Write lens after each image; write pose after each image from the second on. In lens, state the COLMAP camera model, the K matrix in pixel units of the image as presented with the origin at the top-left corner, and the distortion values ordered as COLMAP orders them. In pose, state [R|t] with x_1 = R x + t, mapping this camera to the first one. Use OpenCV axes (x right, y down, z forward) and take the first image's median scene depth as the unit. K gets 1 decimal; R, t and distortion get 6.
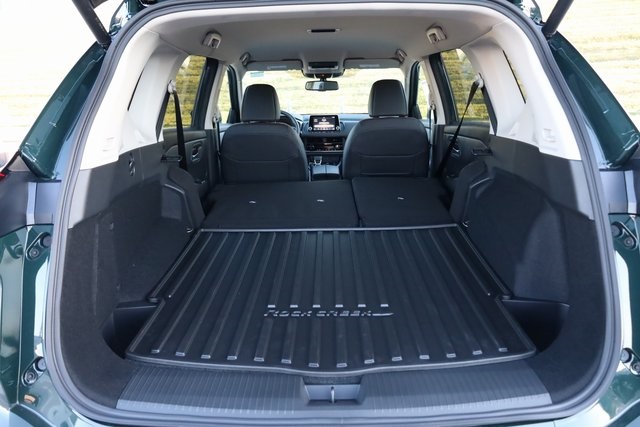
lens RADIAL K [[441.5, 0, 320.8], [0, 441.5, 211.4], [0, 0, 1]] dist [0.010989, -0.005024]
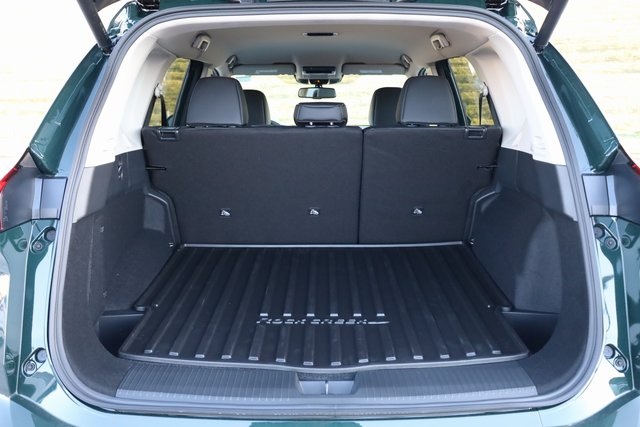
lens RADIAL K [[587.5, 0, 319.1], [0, 587.5, 216.3], [0, 0, 1]] dist [-0.004465, 0.006802]
pose [[0.999805, 0.014289, 0.013617, -0.012874], [-0.013255, 0.997232, -0.073162, 0.099320], [-0.014624, 0.072967, 0.997227, -0.320418]]
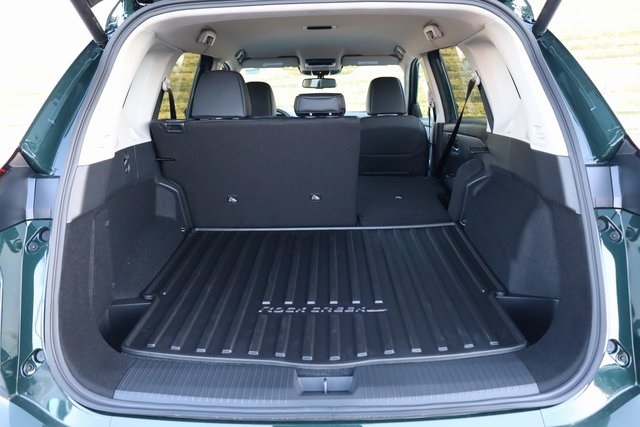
lens RADIAL K [[470.7, 0, 321.6], [0, 470.7, 212.2], [0, 0, 1]] dist [0.006285, -0.006490]
pose [[1.000000, -0.000862, 0.000247, 0.015159], [0.000864, 0.999954, -0.009591, 0.020684], [-0.000239, 0.009591, 0.999954, -0.075049]]
